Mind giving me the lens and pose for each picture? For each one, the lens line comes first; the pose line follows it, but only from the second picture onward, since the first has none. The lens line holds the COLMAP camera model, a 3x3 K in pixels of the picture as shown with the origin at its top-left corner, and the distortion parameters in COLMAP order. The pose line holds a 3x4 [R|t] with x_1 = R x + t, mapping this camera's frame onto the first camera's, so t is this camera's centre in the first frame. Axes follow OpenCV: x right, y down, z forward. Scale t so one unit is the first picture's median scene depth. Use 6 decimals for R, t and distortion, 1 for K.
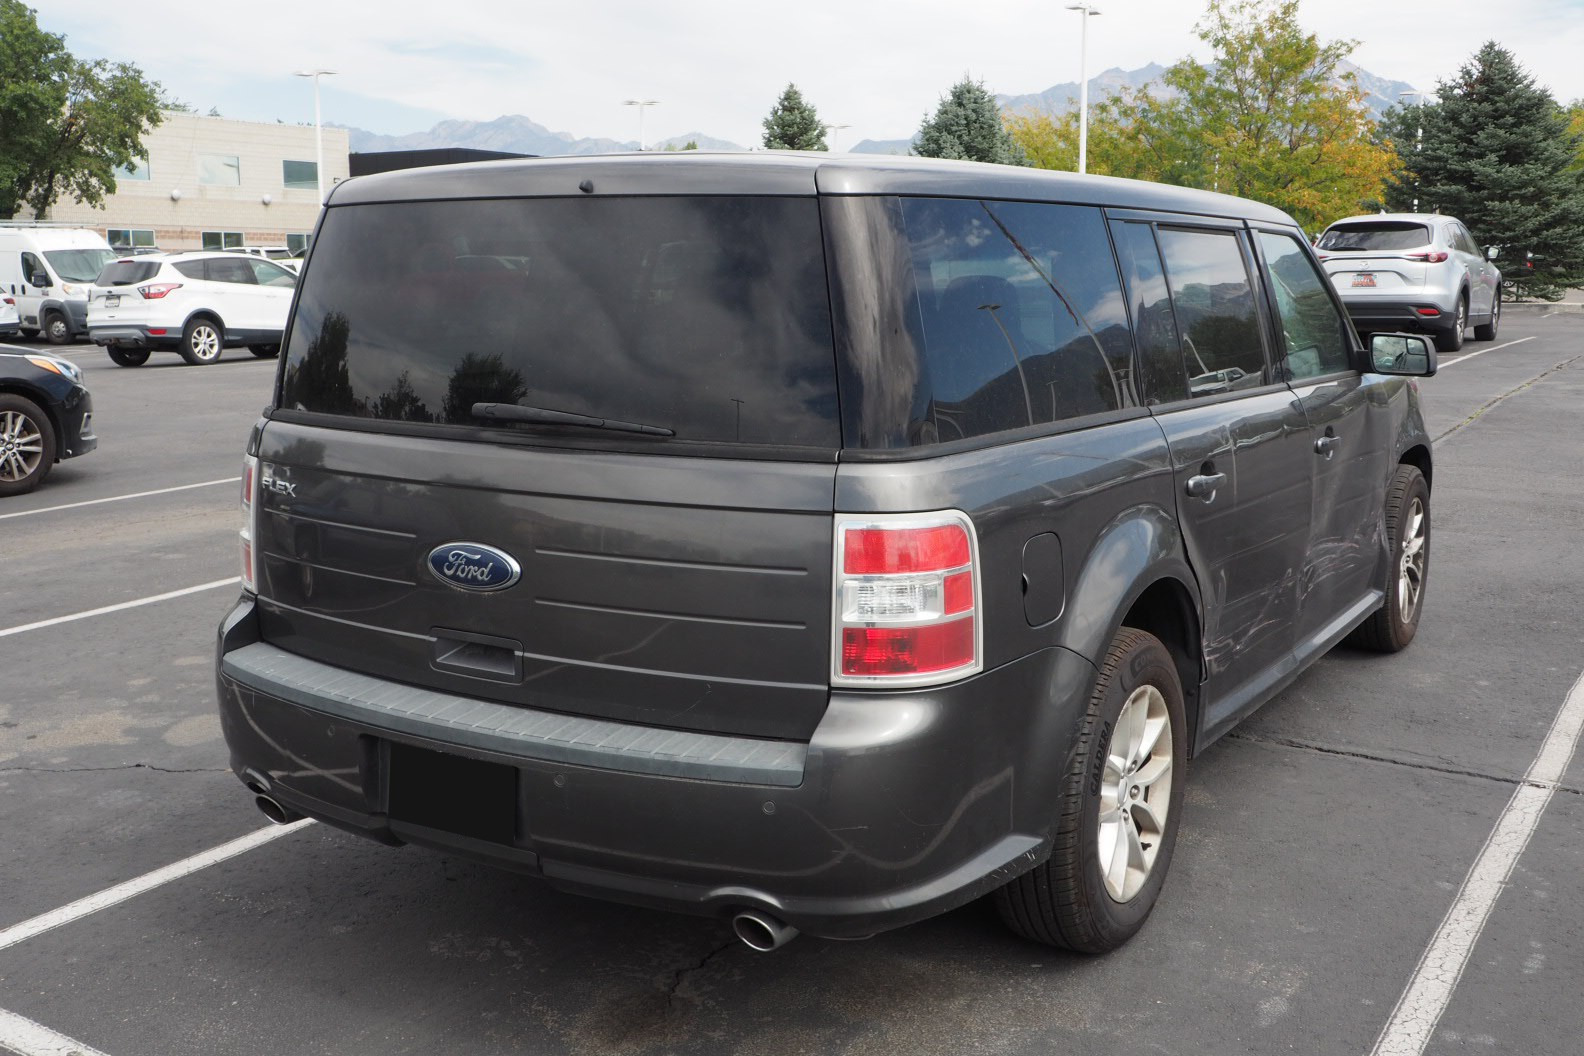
lens RADIAL K [[1598.8, 0, 792.0], [0, 1598.8, 528.0], [0, 0, 1]] dist [-0.008582, -0.002808]
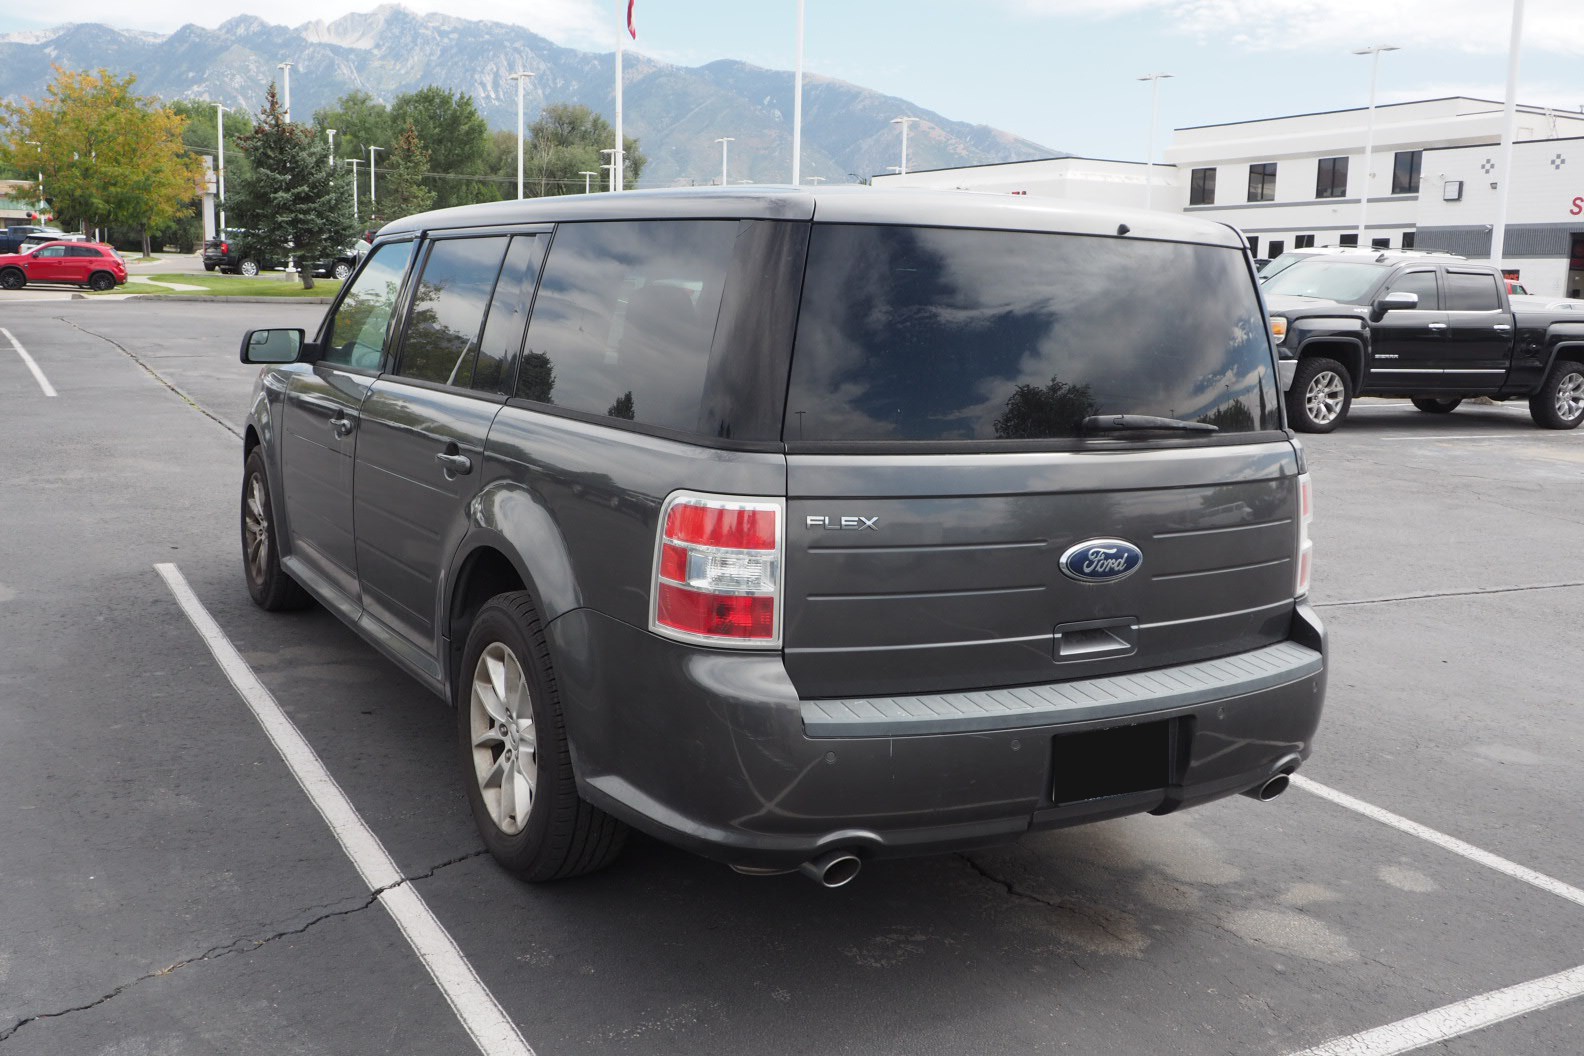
lens RADIAL K [[1586.3, 0, 792.0], [0, 1586.3, 528.0], [0, 0, 1]] dist [-0.009388, -0.004373]
pose [[0.443089, -0.118333, 0.888633, -1.278192], [0.091129, 0.992061, 0.086667, -0.114788], [-0.891834, 0.042580, 0.450355, 0.683973]]
